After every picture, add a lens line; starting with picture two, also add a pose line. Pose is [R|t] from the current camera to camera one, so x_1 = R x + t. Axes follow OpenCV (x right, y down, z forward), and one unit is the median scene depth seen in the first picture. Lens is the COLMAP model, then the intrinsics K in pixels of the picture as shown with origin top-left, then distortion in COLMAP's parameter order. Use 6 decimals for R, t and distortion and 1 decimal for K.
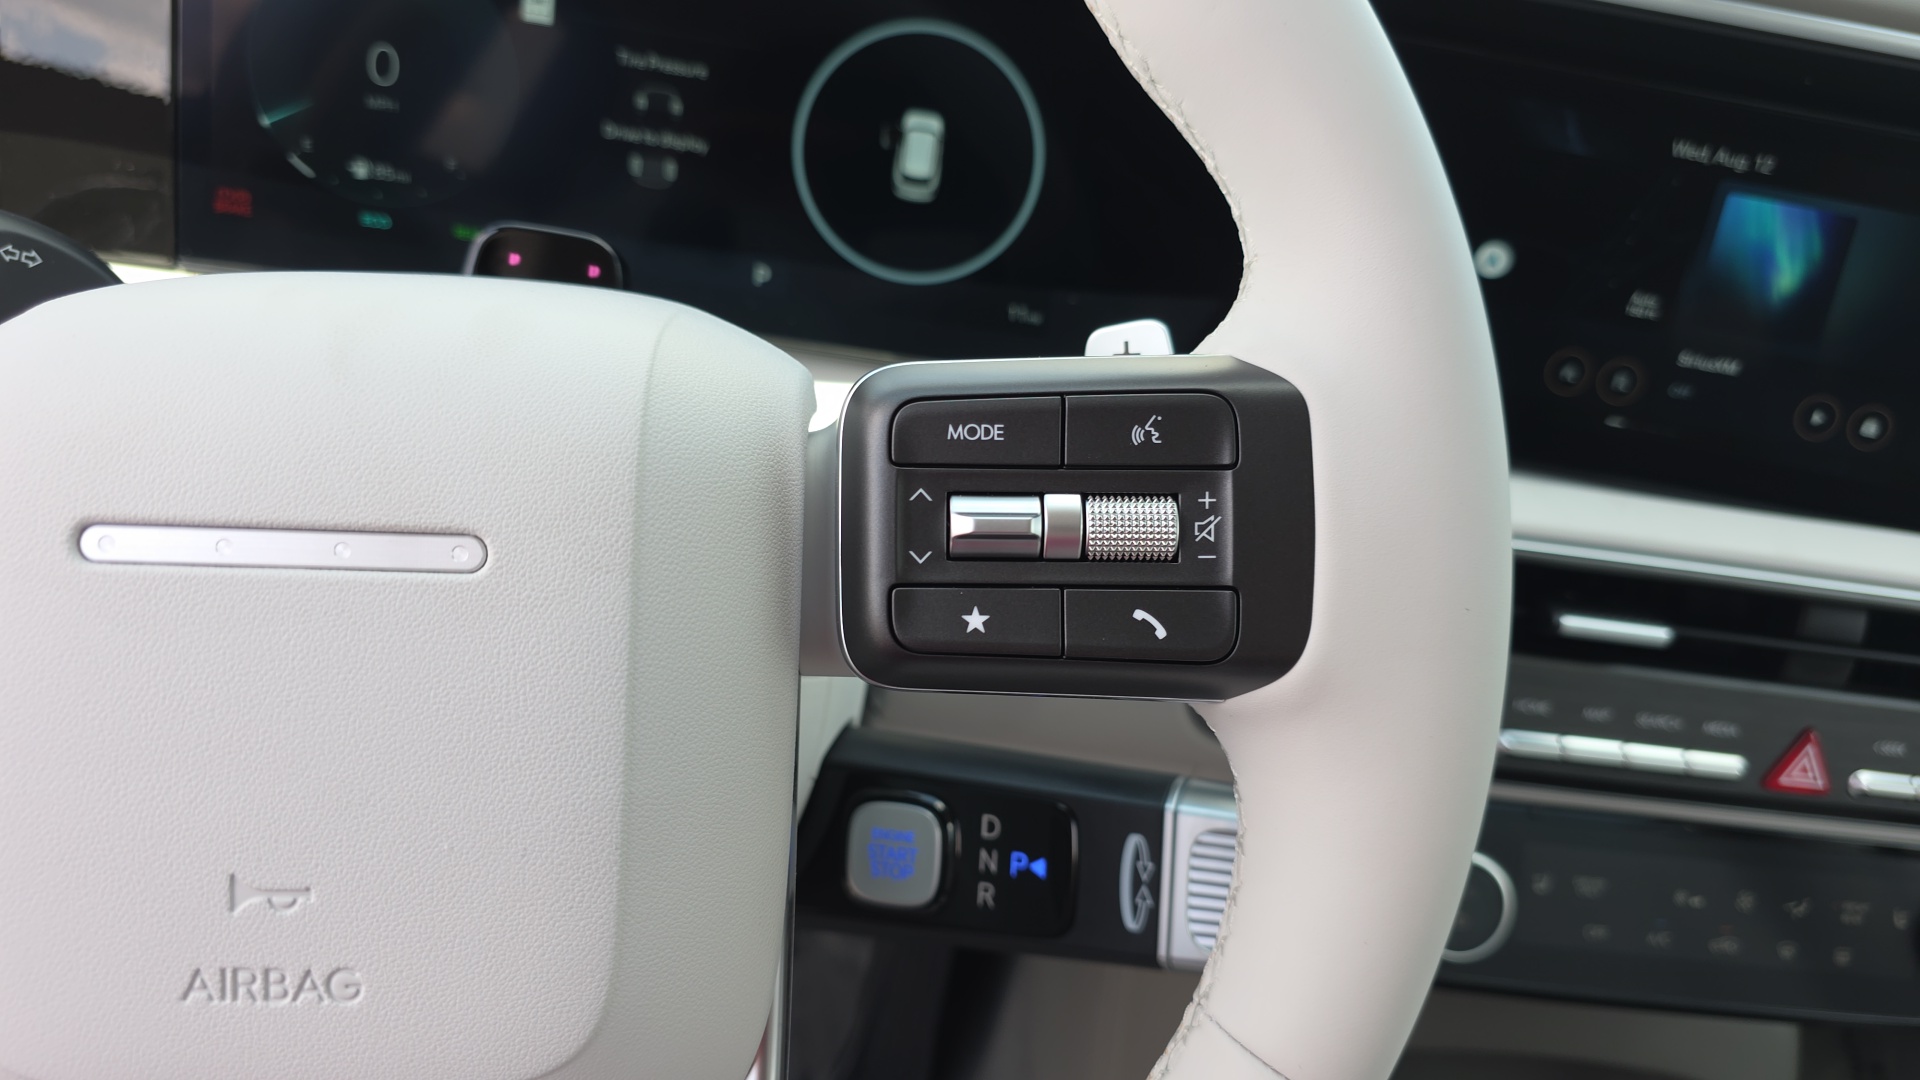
lens RADIAL K [[1352.1, 0, 960.0], [0, 1352.1, 540.0], [0, 0, 1]] dist [0.021132, -0.048607]
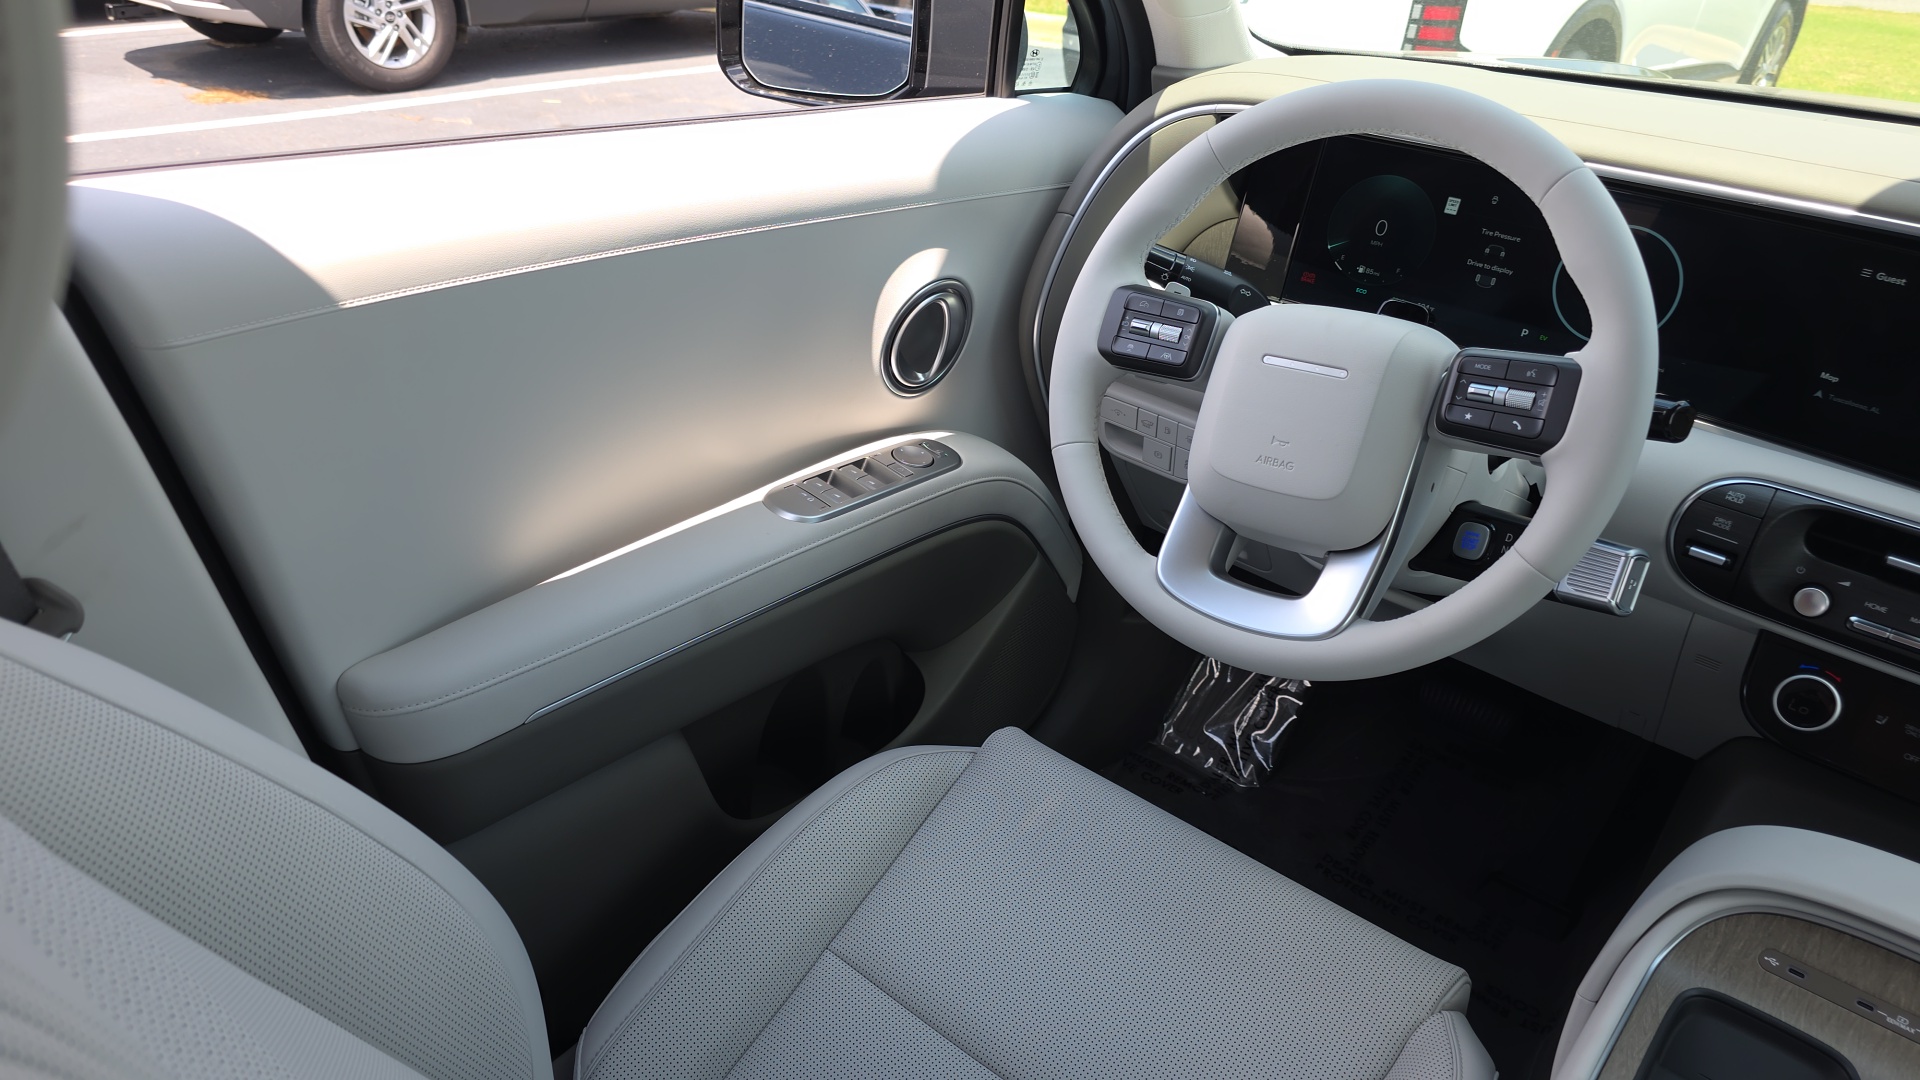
lens RADIAL K [[1312.2, 0, 918.2], [0, 1312.2, 571.0], [0, 0, 1]] dist [0.027495, -0.039726]
pose [[0.729843, 0.235267, -0.641856, 0.717915], [-0.245563, 0.966473, 0.075027, 0.307882], [0.637988, 0.102858, 0.763146, -1.447922]]
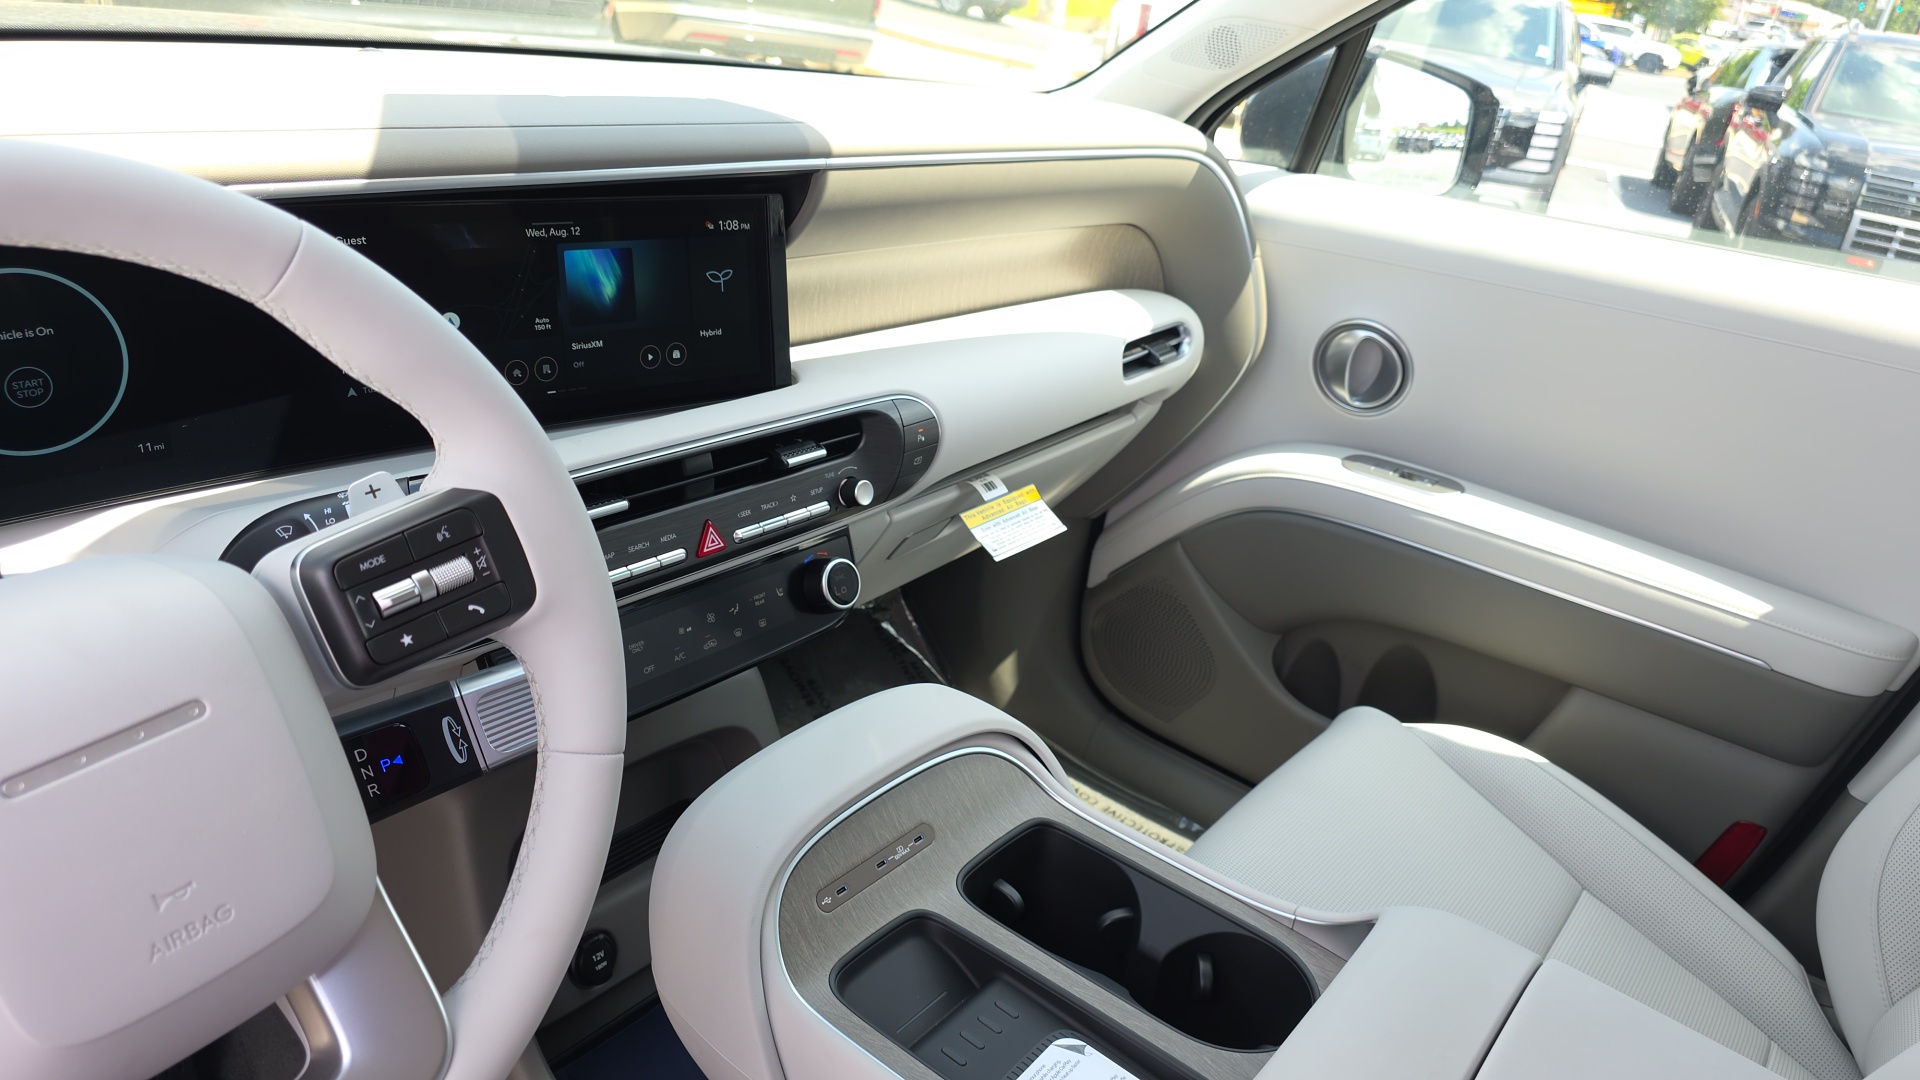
lens RADIAL K [[1307.0, 0, 974.2], [0, 1307.0, 509.5], [0, 0, 1]] dist [0.062304, -0.084740]
pose [[0.650354, -0.359597, 0.669126, -0.414748], [0.299708, 0.930866, 0.208960, -0.172240], [-0.698008, 0.064645, 0.713166, -0.675395]]
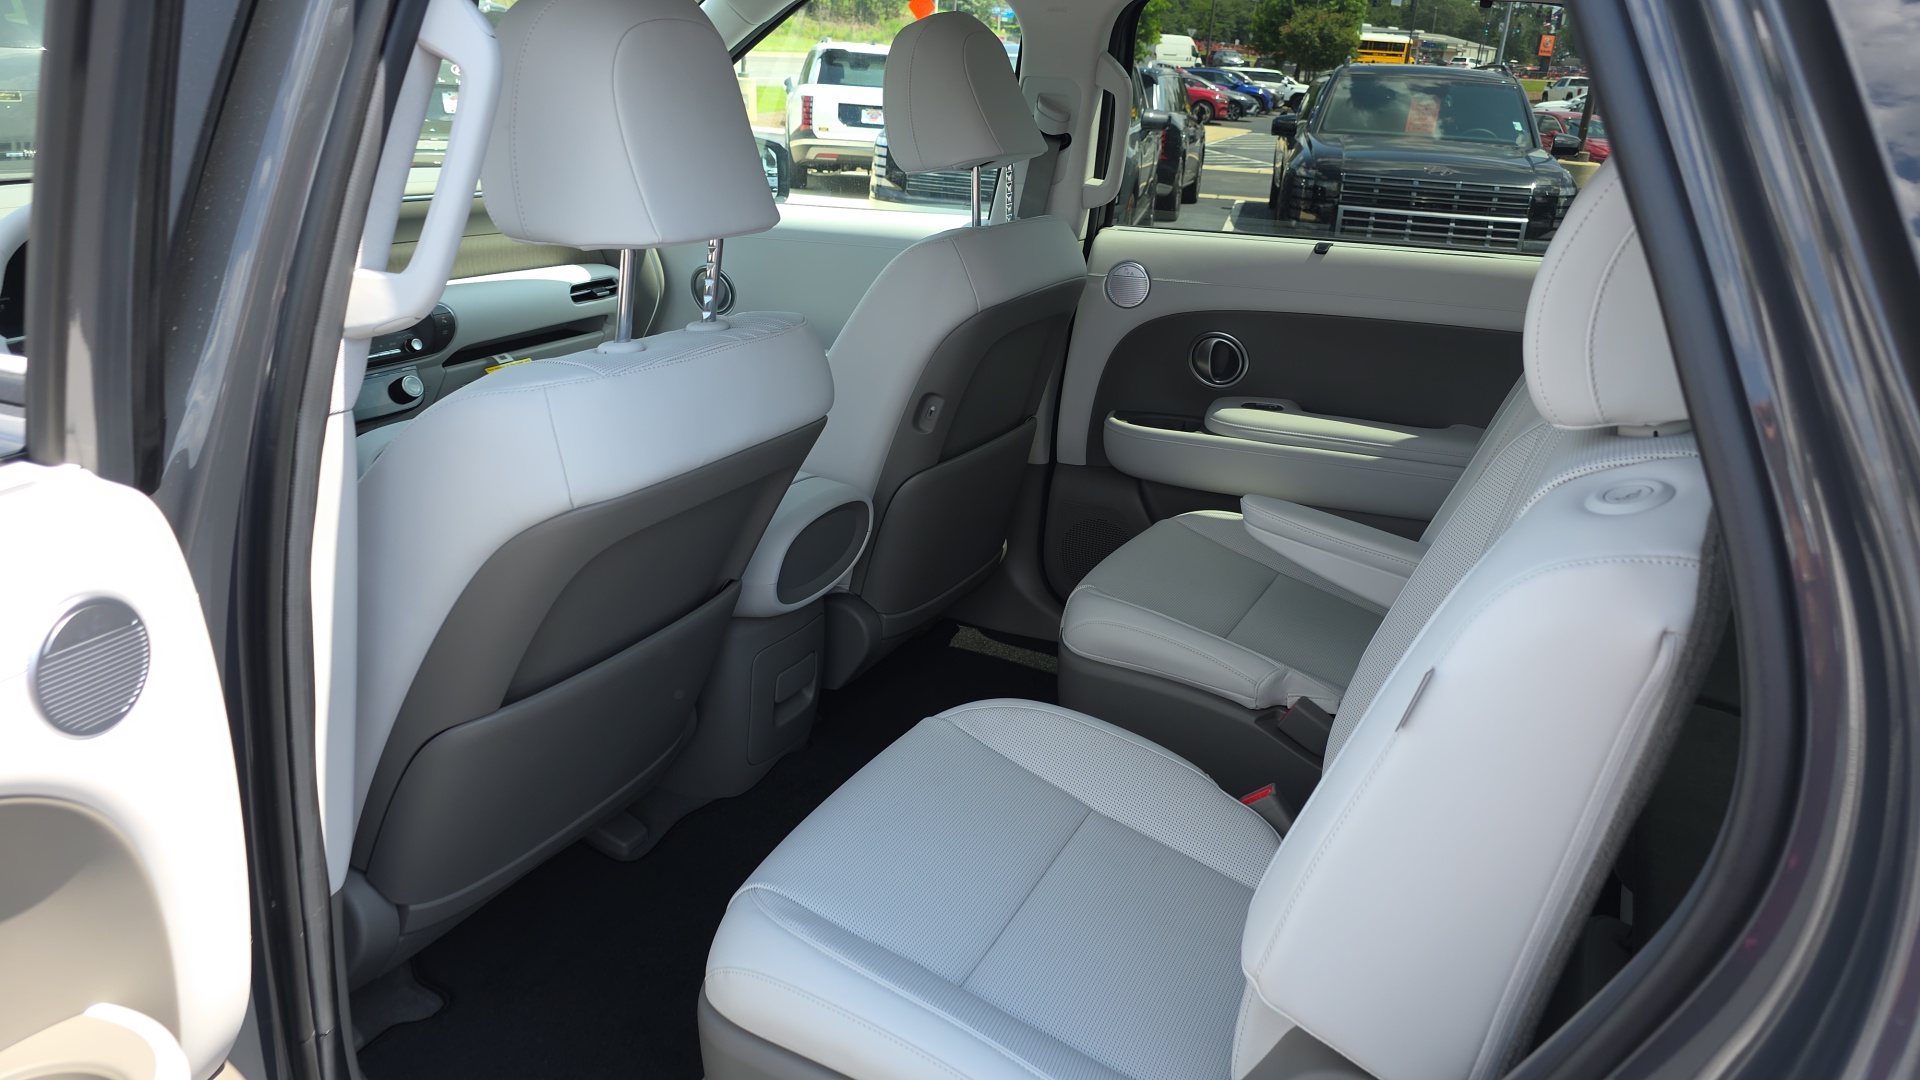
lens RADIAL K [[1337.1, 0, 960.0], [0, 1337.1, 540.0], [0, 0, 1]] dist [0.027467, -0.045248]
pose [[0.494049, -0.410903, 0.766208, -2.460634], [0.403487, 0.888984, 0.216578, 0.676238], [-0.770139, 0.202155, 0.604995, -3.828592]]
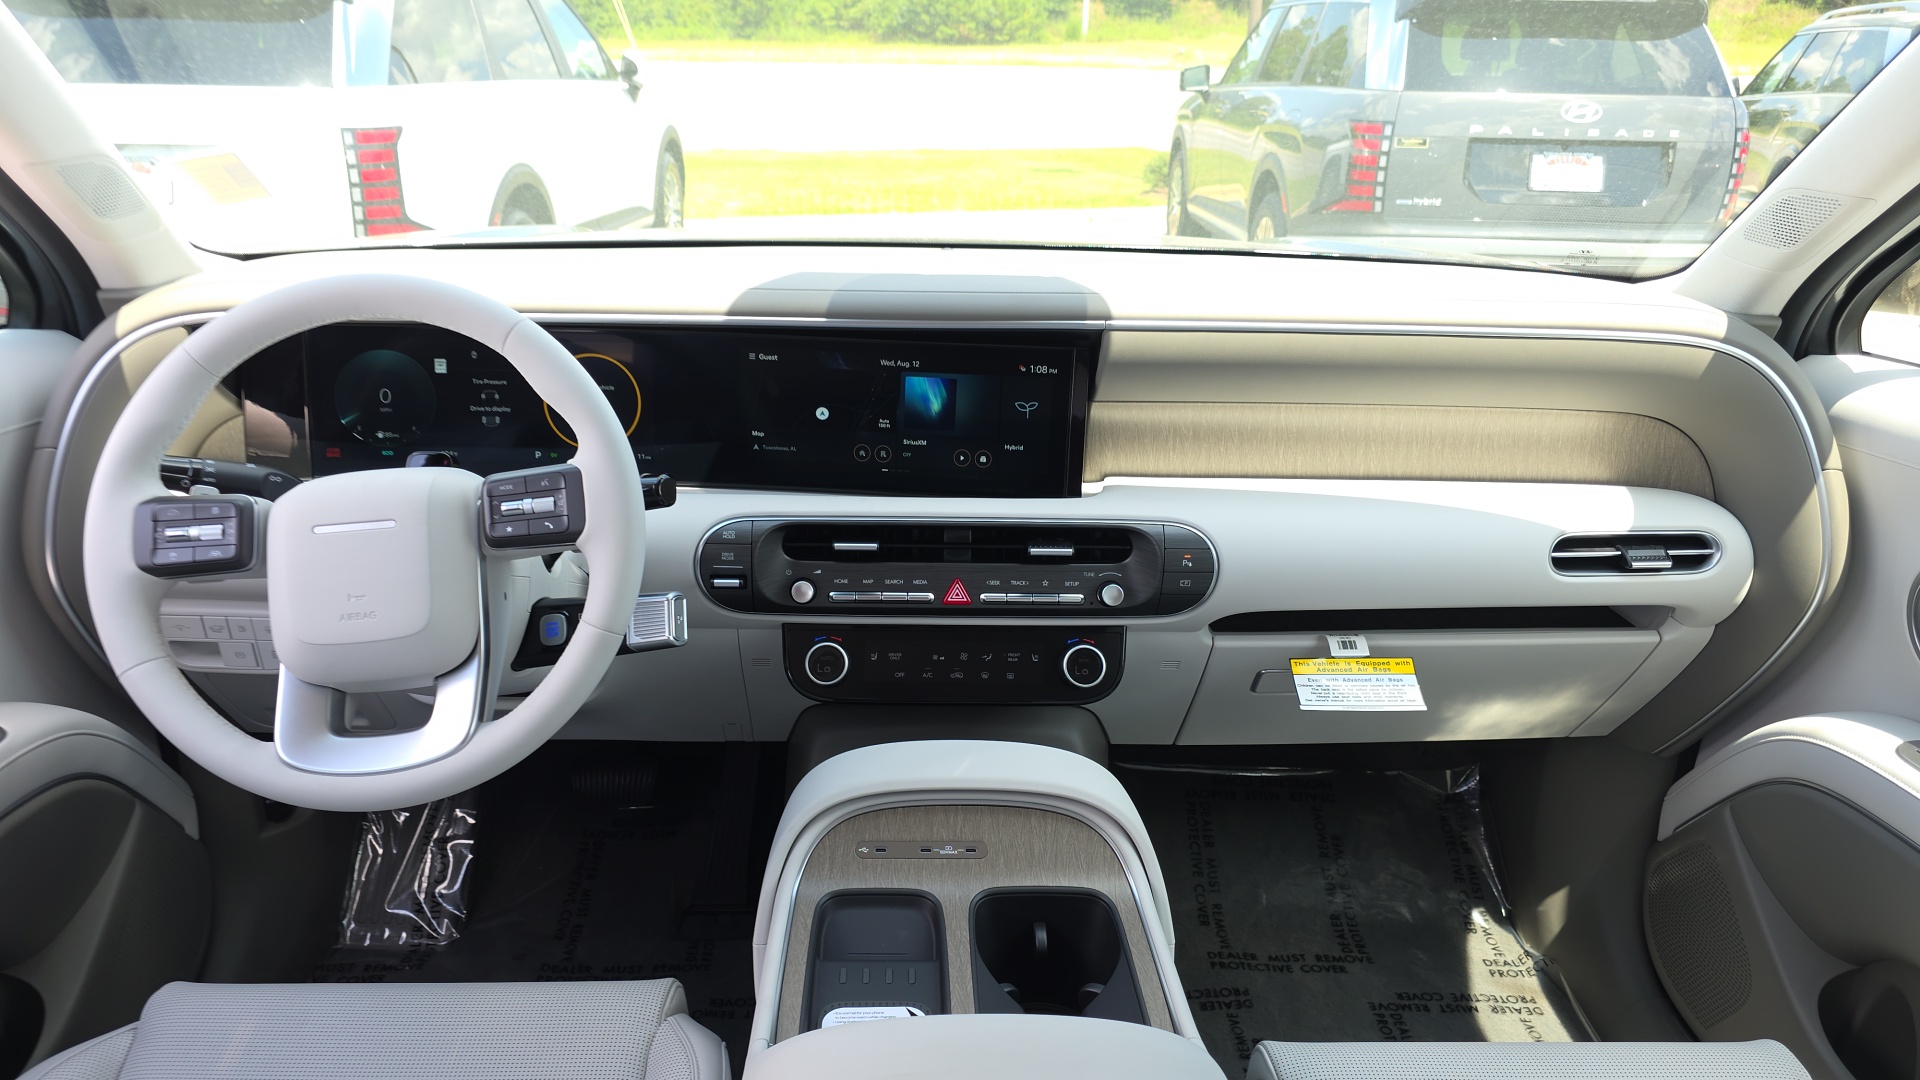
lens RADIAL K [[1306.0, 0, 936.3], [0, 1306.0, 533.6], [0, 0, 1]] dist [0.127070, -0.183232]
pose [[0.990717, -0.123617, -0.056559, 0.886351], [0.116866, 0.987019, -0.110166, 0.386171], [0.069443, 0.102534, 0.992303, -1.733036]]
